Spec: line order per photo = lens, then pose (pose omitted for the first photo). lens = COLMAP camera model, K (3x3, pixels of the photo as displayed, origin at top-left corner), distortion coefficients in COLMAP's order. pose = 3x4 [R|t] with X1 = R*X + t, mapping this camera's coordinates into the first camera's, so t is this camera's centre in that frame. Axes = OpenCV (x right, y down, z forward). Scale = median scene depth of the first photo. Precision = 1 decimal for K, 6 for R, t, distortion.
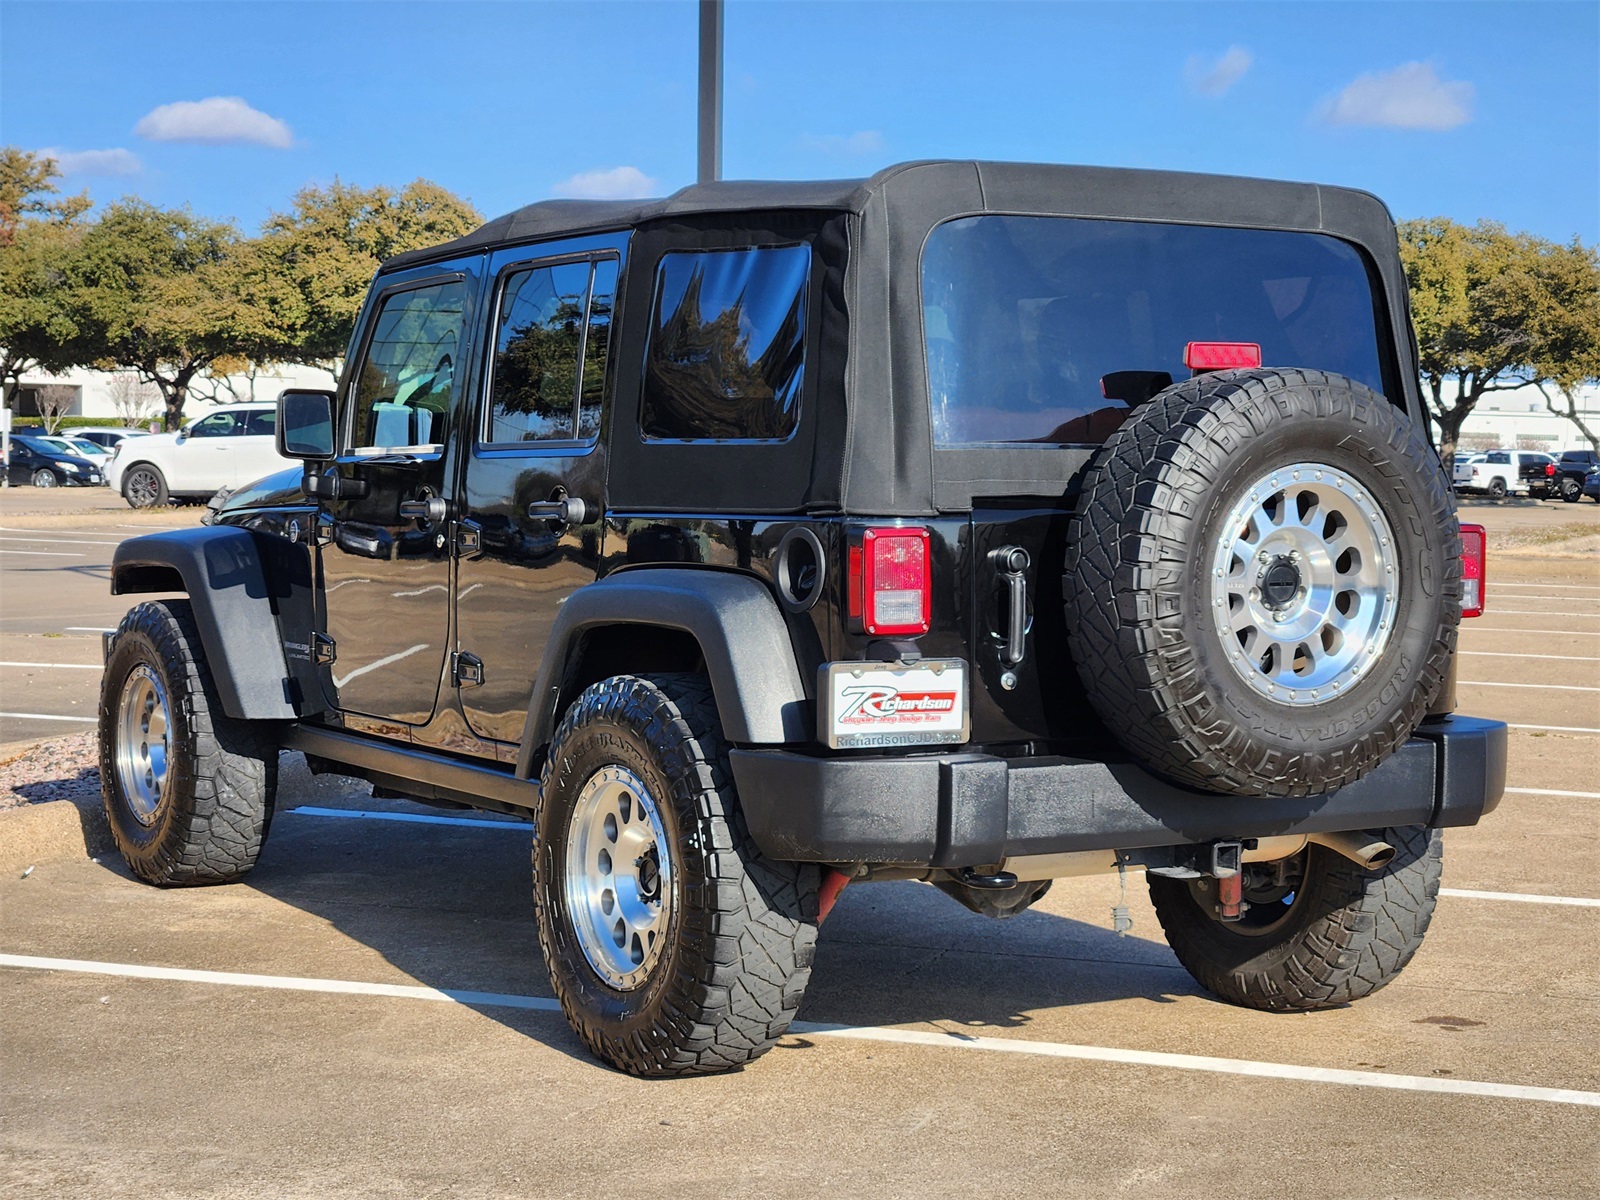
lens RADIAL K [[2802.0, 0, 800.6], [0, 2802.0, 599.1], [0, 0, 1]] dist [-0.009339, 0.000000]
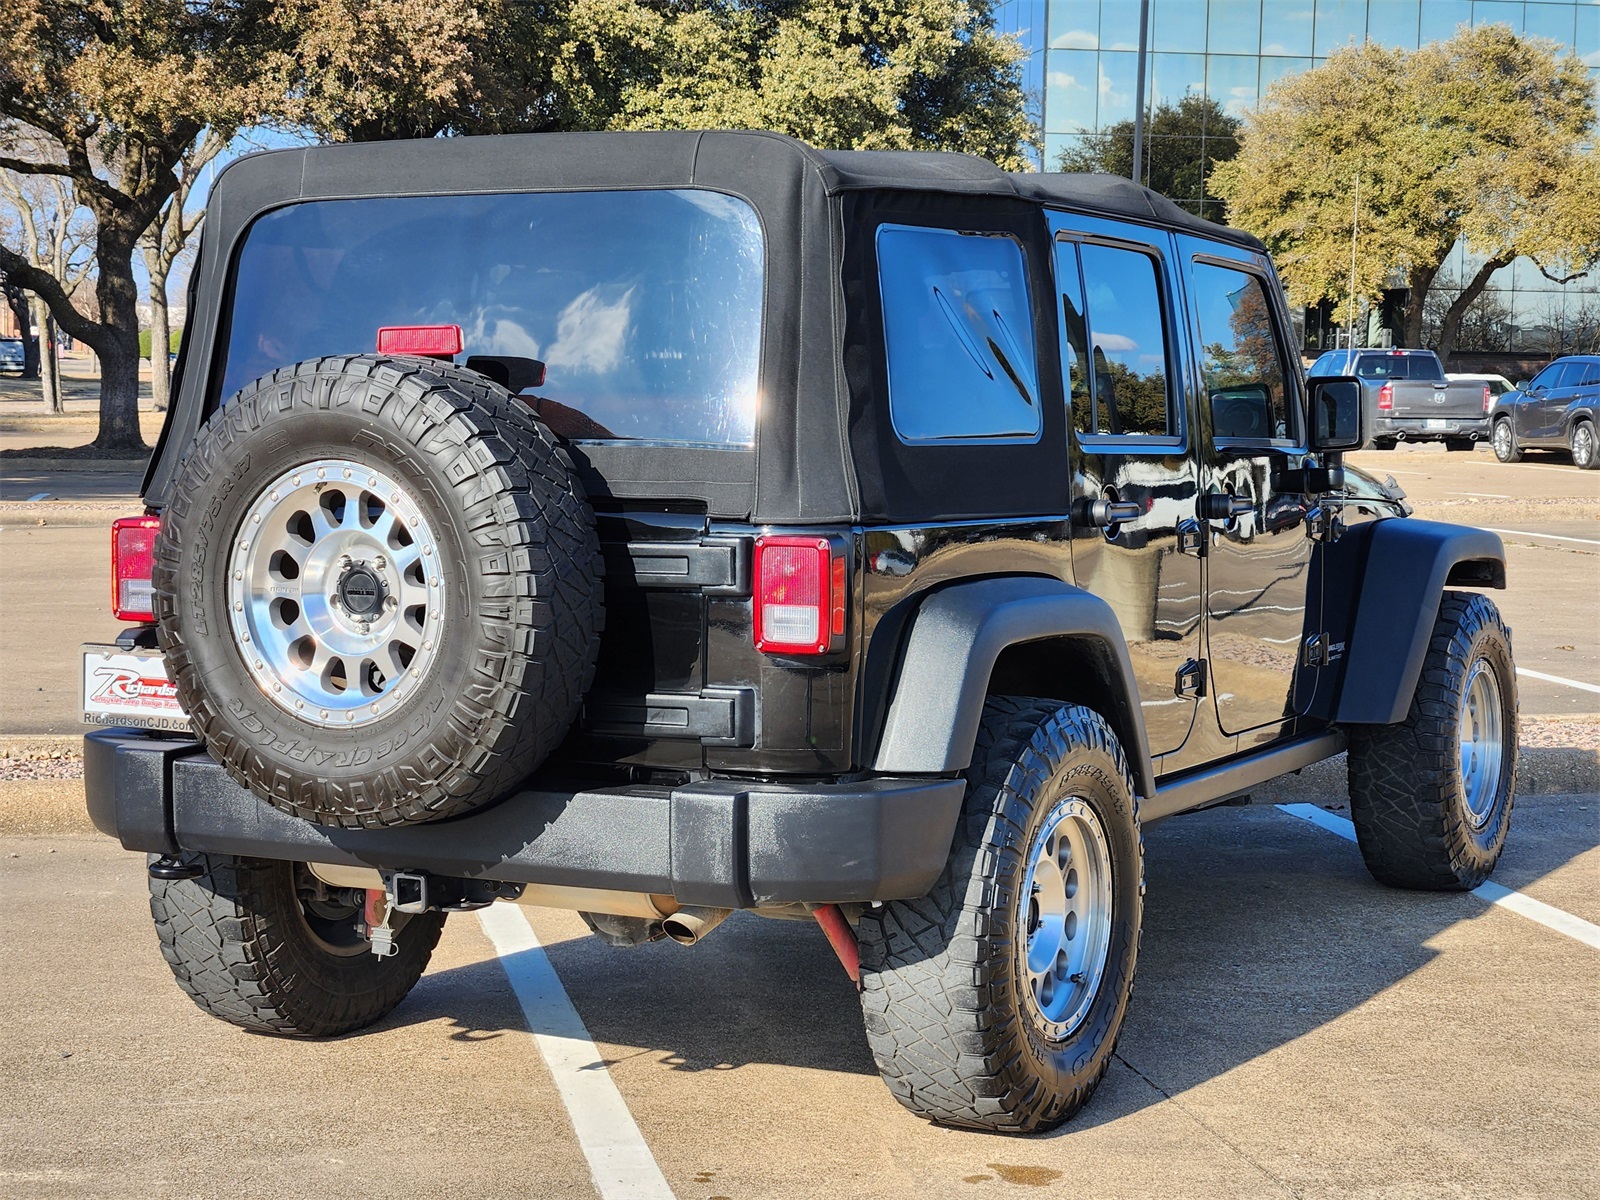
lens RADIAL K [[2802.0, 0, 867.9], [0, 2802.0, 577.7], [0, 0, 1]] dist [-0.009339, 0.000000]
pose [[0.548999, 0.046675, -0.834518, 1.024154], [-0.045195, 0.998637, 0.026122, -0.041704], [0.834600, 0.023375, 0.550360, 0.641266]]
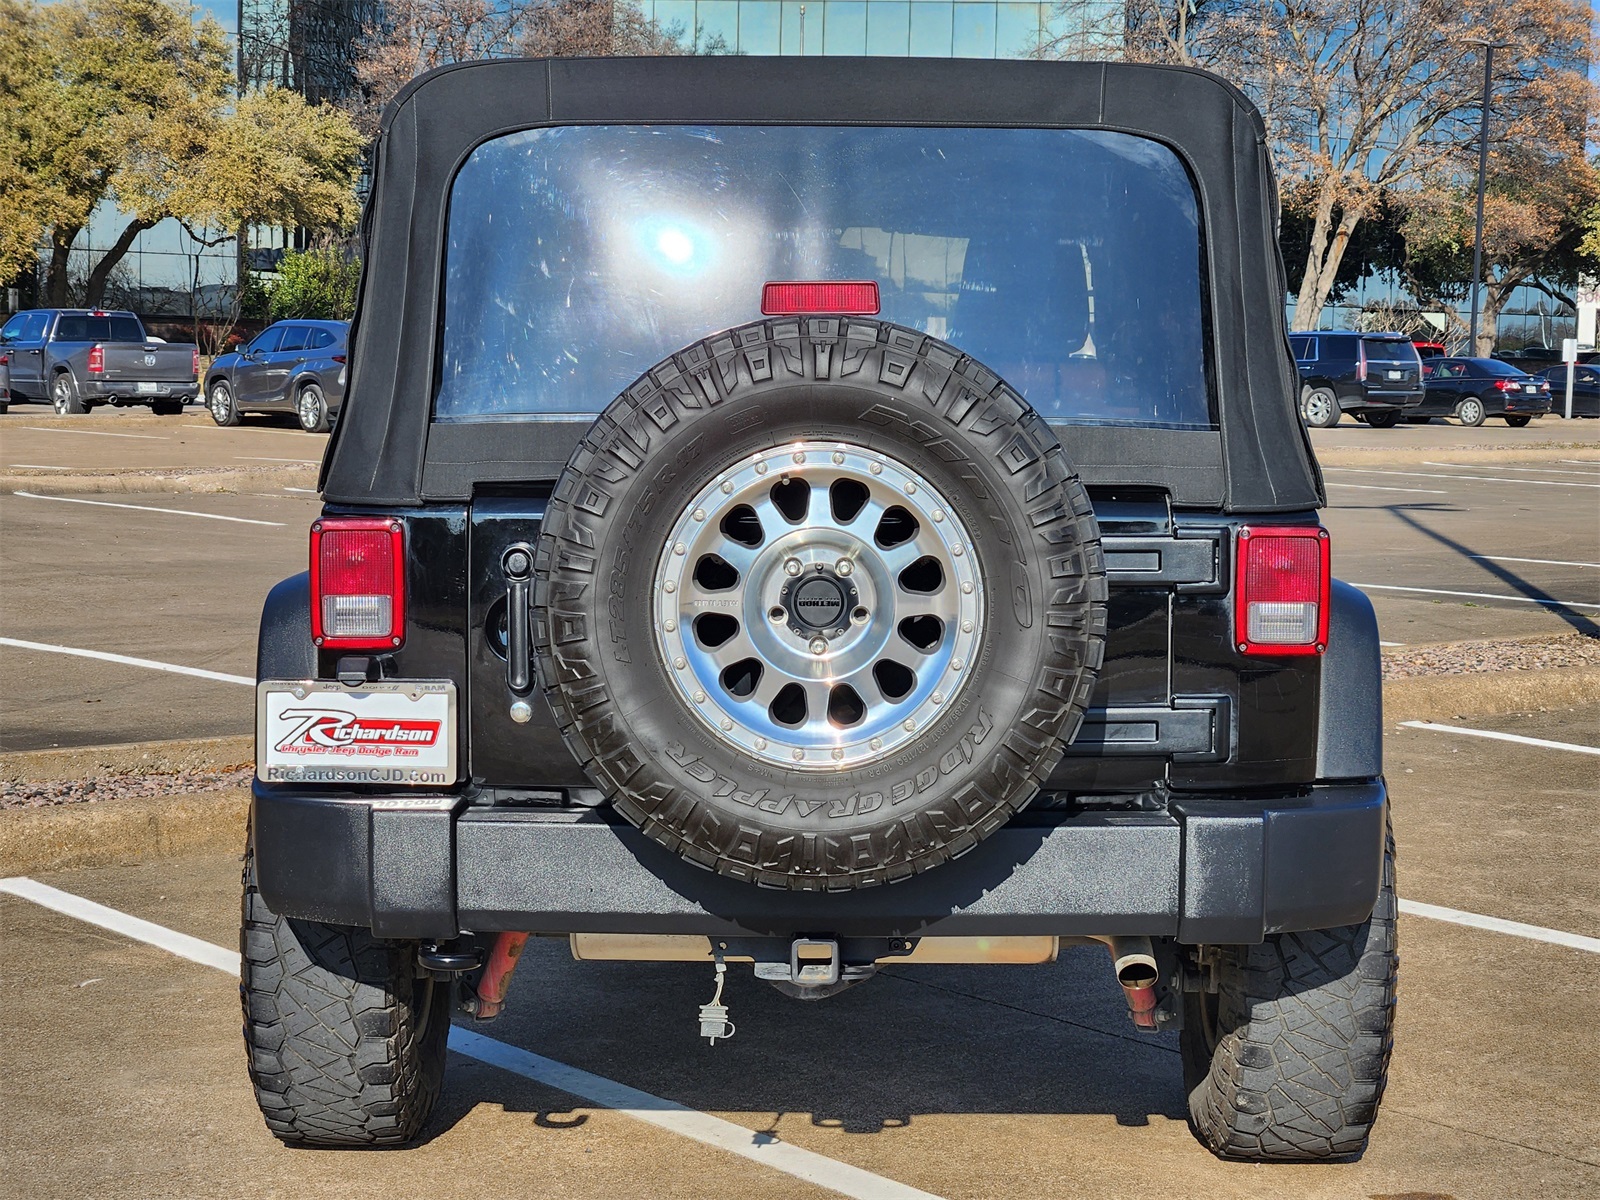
lens RADIAL K [[2802.0, 0, 845.3], [0, 2802.0, 617.6], [0, 0, 1]] dist [-0.009339, 0.000000]
pose [[0.864400, 0.043214, -0.500945, 0.555519], [-0.029065, 0.998928, 0.036019, -0.029124], [0.501965, -0.016575, 0.864729, 0.358015]]
